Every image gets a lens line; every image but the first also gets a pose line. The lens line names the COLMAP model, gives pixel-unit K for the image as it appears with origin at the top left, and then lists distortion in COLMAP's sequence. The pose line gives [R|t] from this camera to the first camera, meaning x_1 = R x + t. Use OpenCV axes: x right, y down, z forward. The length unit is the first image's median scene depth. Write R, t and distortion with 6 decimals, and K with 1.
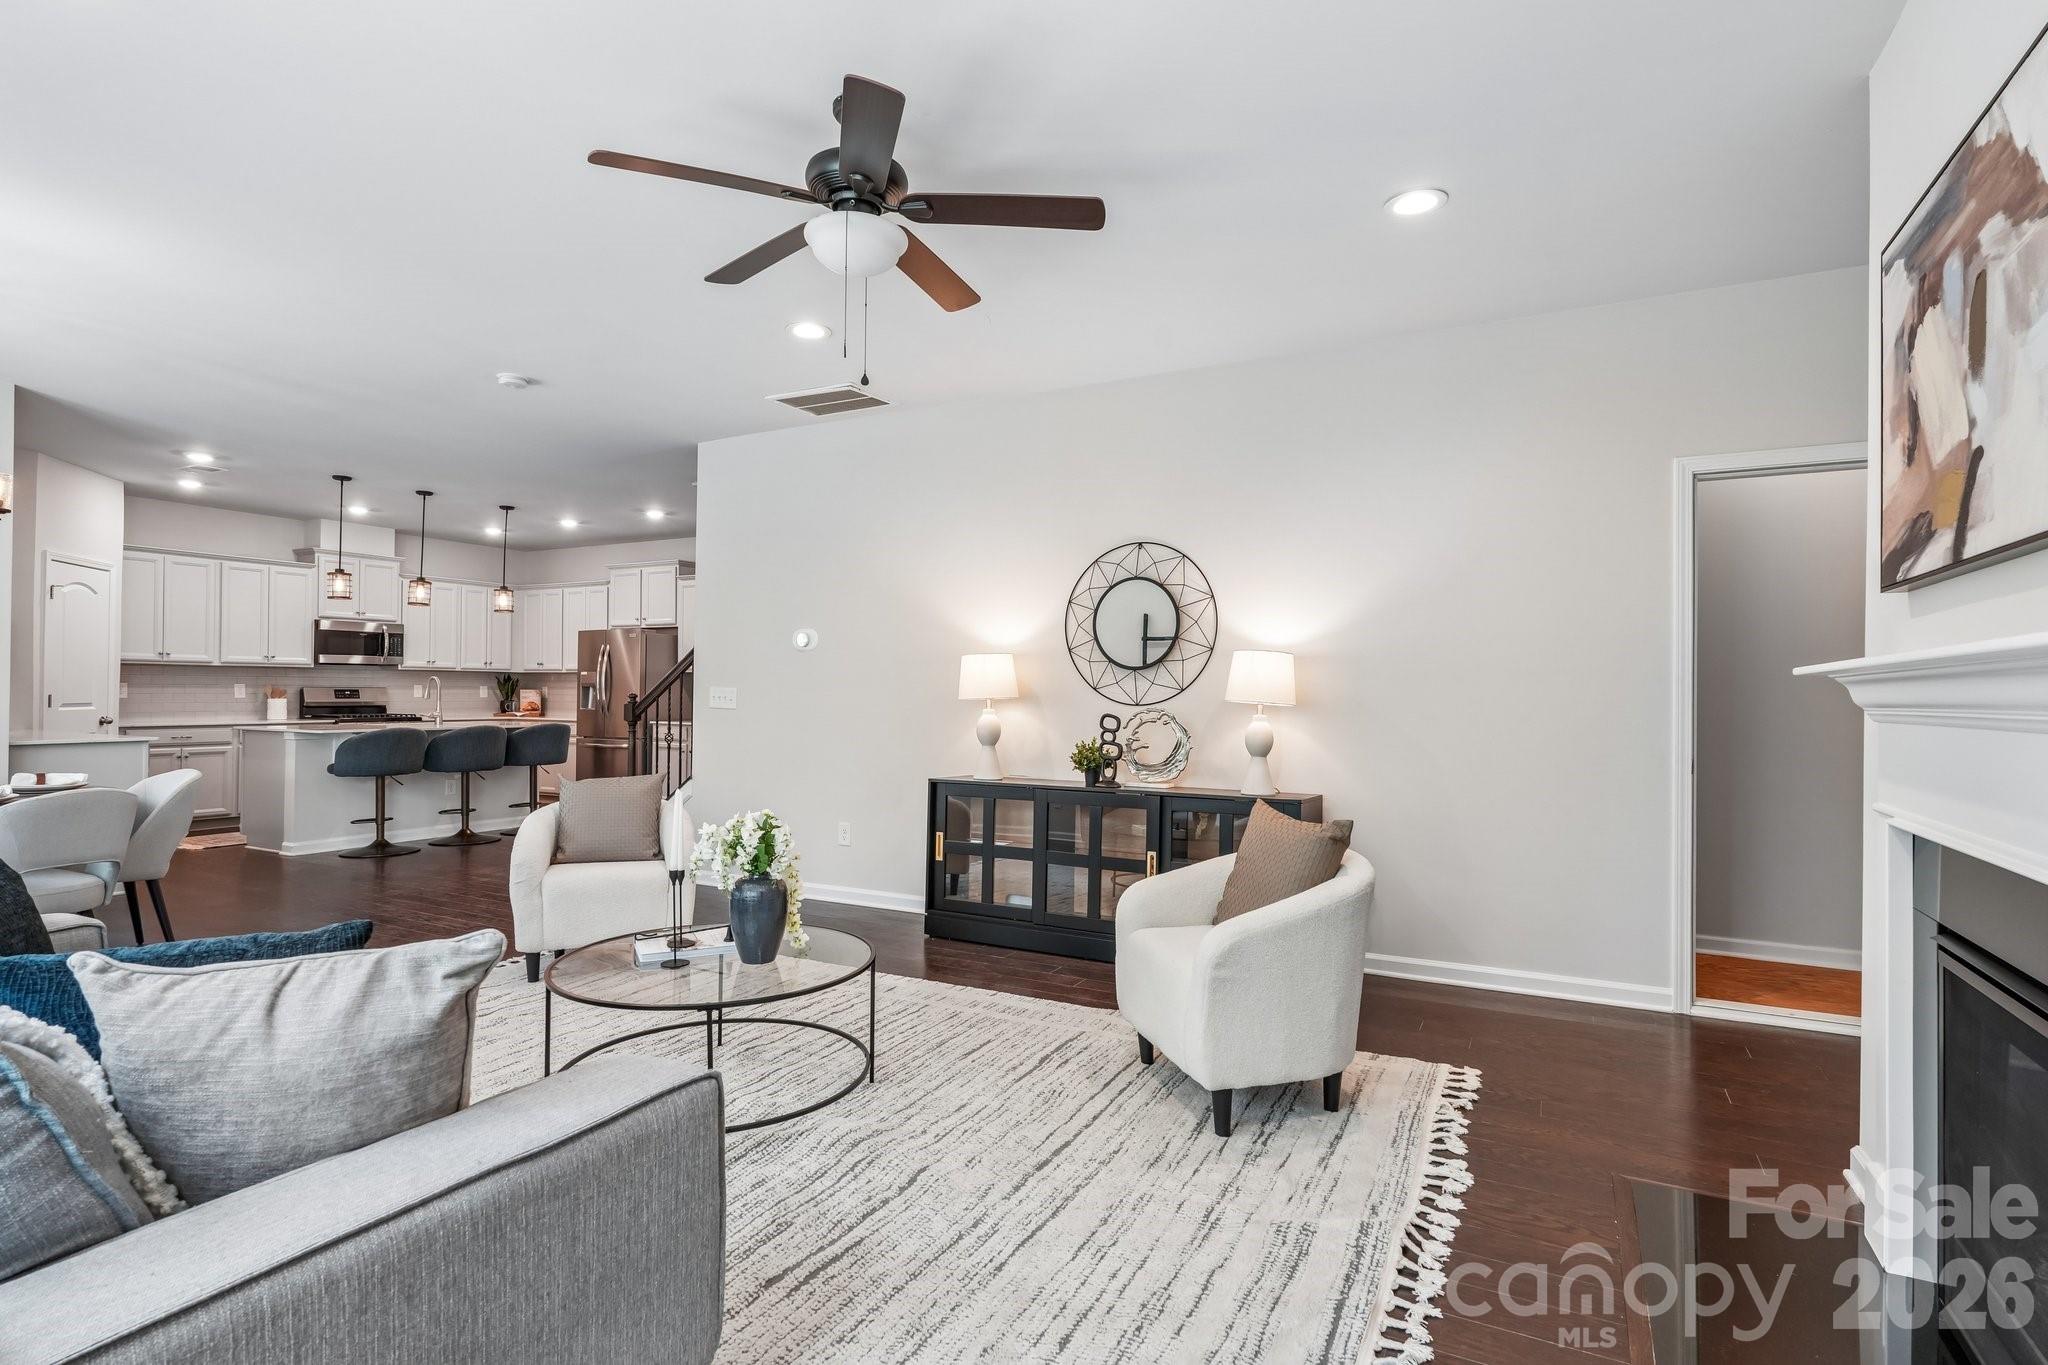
lens RADIAL K [[1019.5, 0, 1038.7], [0, 1019.5, 687.0], [0, 0, 1]] dist [0.005195, -0.000430]
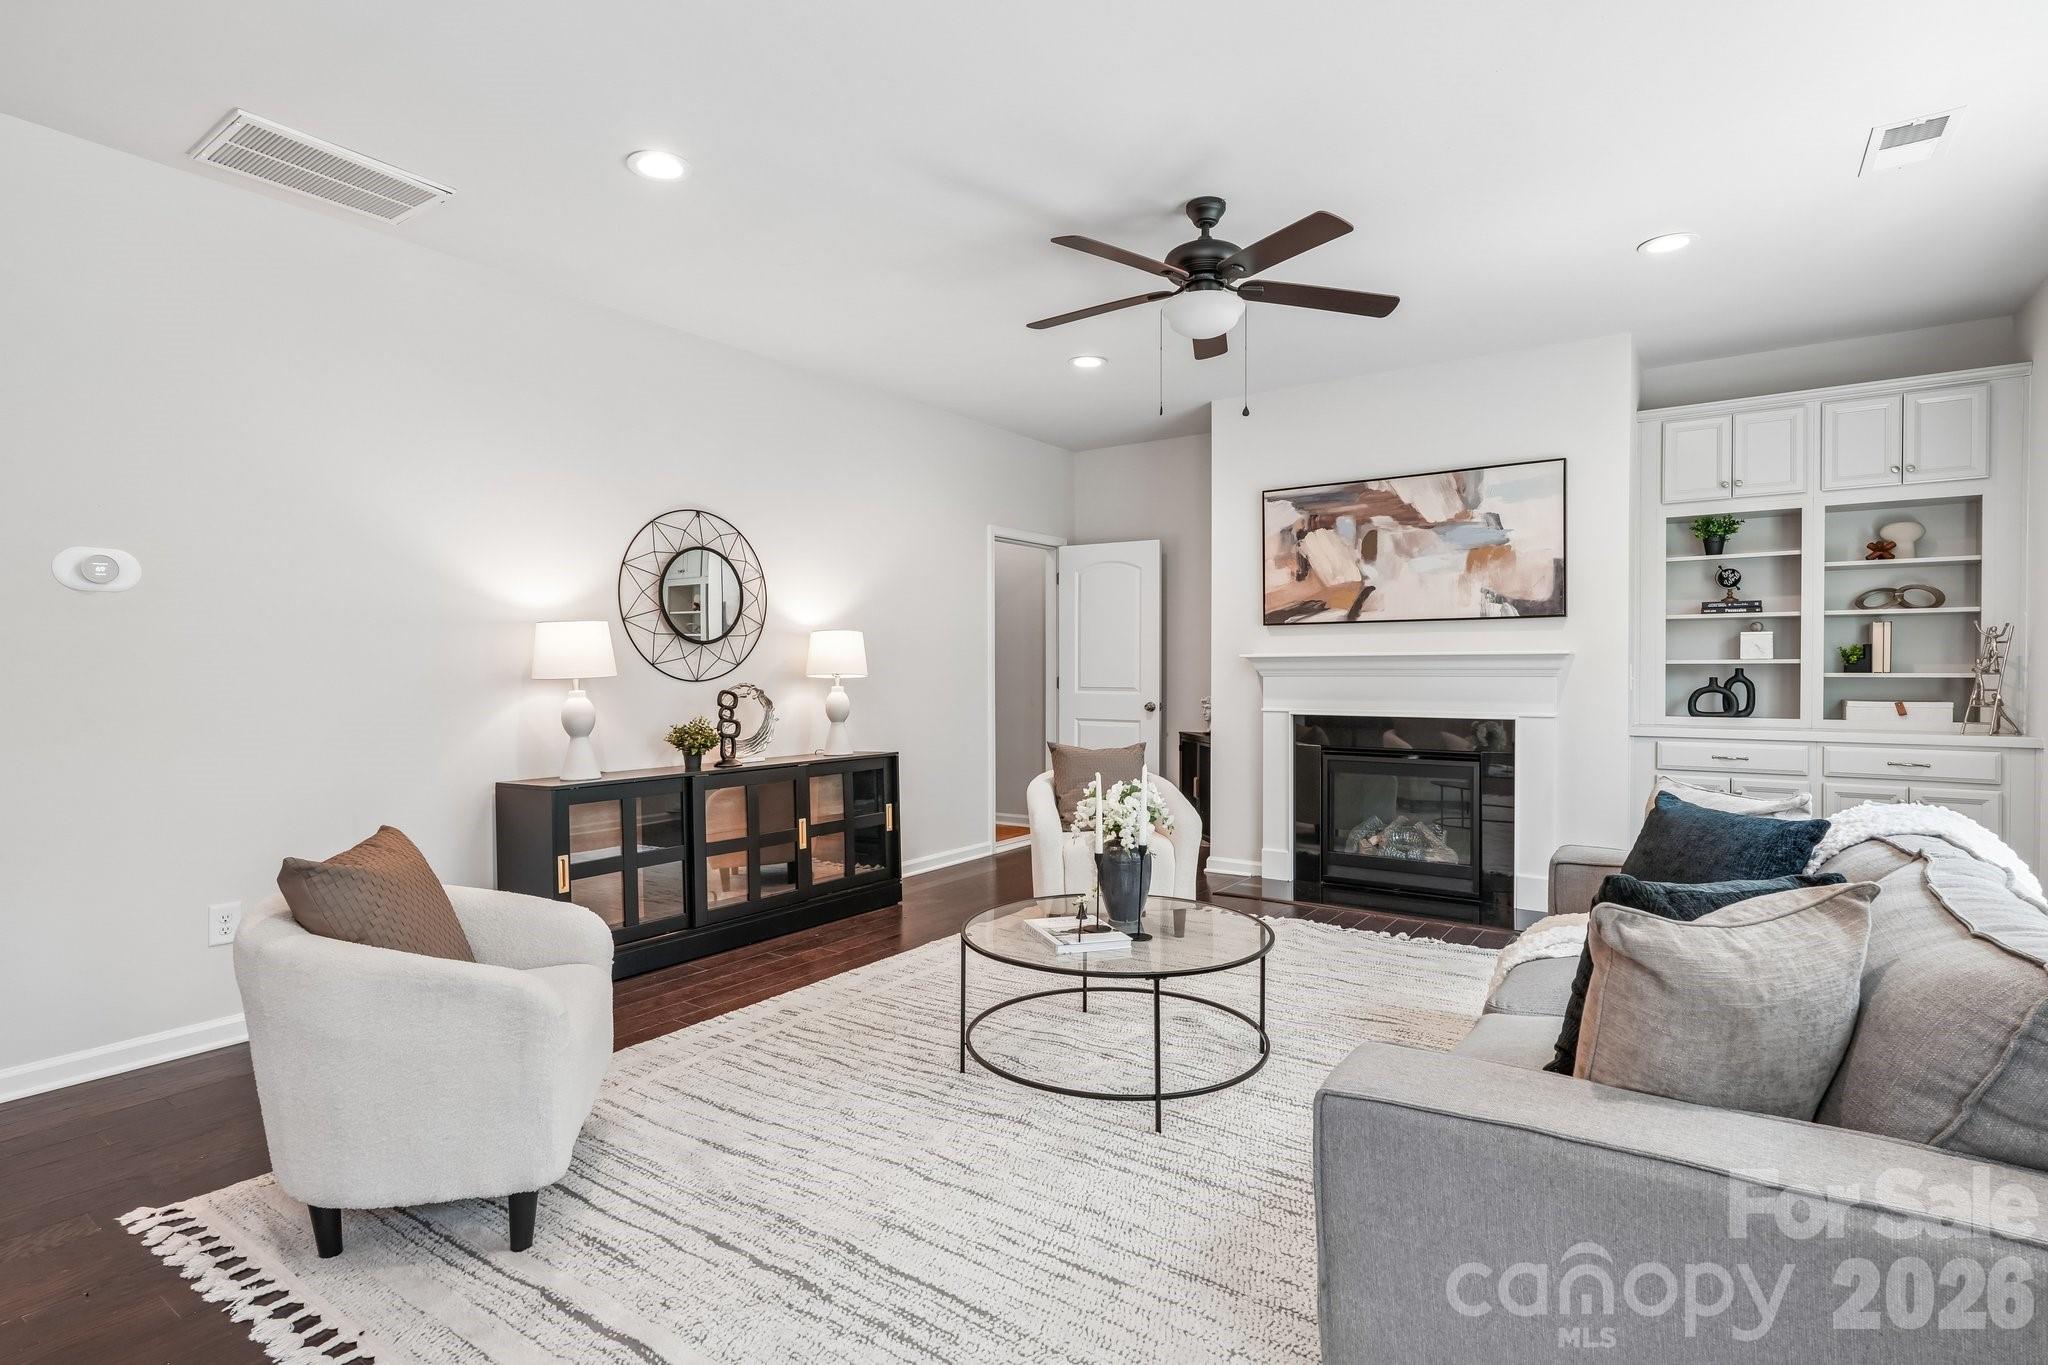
lens RADIAL K [[1019.5, 0, 1032.1], [0, 1019.5, 681.9], [0, 0, 1]] dist [0.005195, -0.000430]
pose [[0.122901, -0.021083, 0.992195, -0.842319], [-0.000217, 0.999774, 0.021271, -0.001836], [-0.992419, -0.002829, 0.122869, 0.596157]]
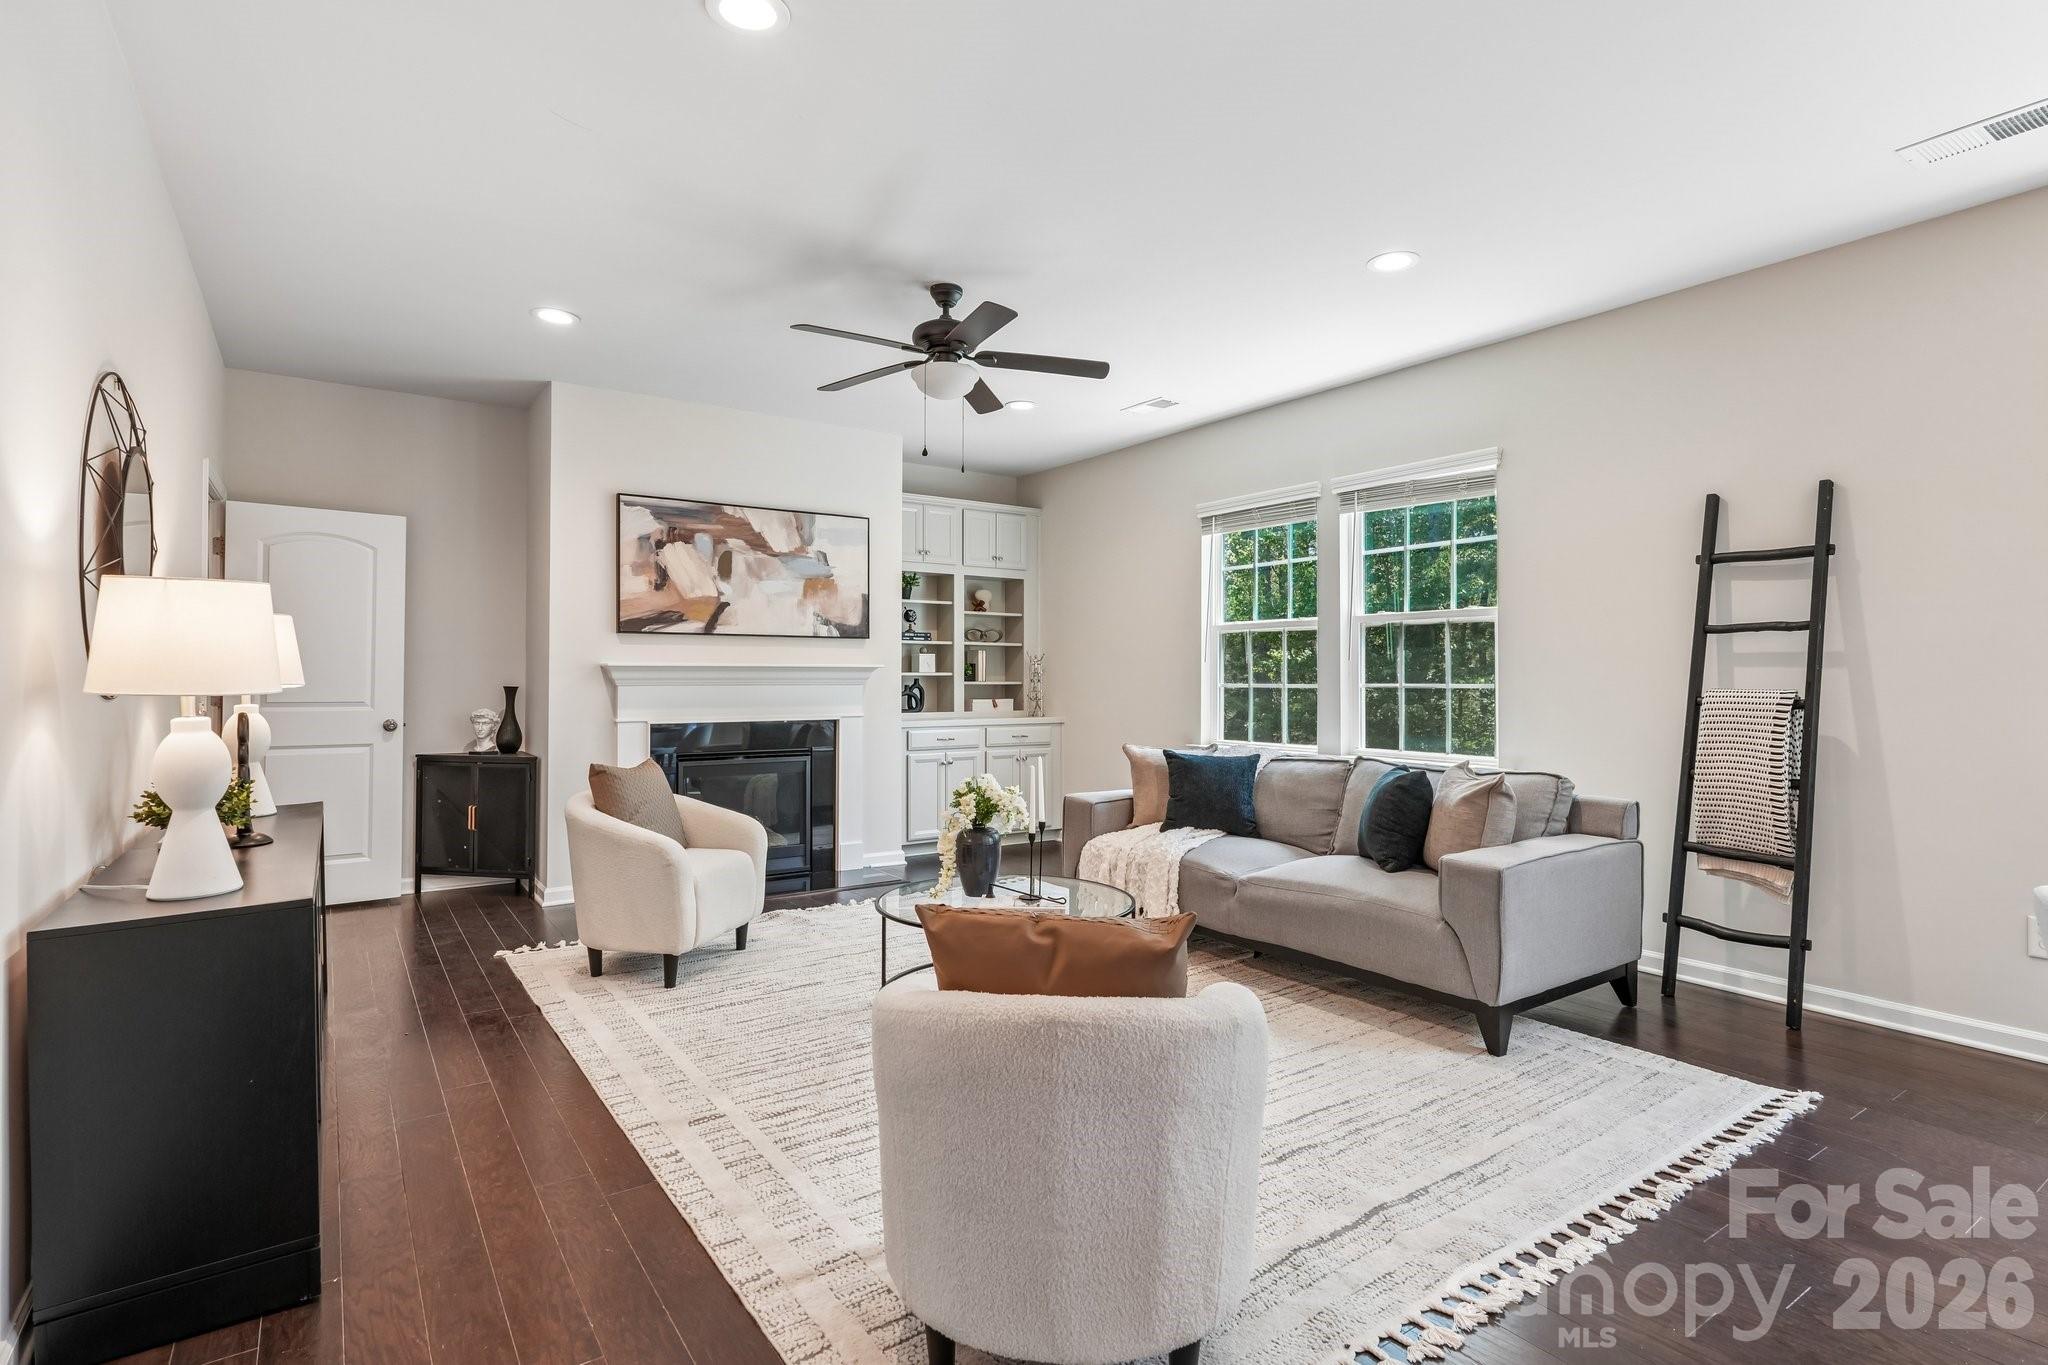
lens RADIAL K [[1019.5, 0, 1049.1], [0, 1019.5, 664.3], [0, 0, 1]] dist [0.005195, -0.000430]
pose [[-0.894080, -0.004248, 0.447887, -0.564431], [-0.010872, 0.999866, -0.012219, 0.001702], [-0.447775, -0.015794, -0.894007, 1.296376]]
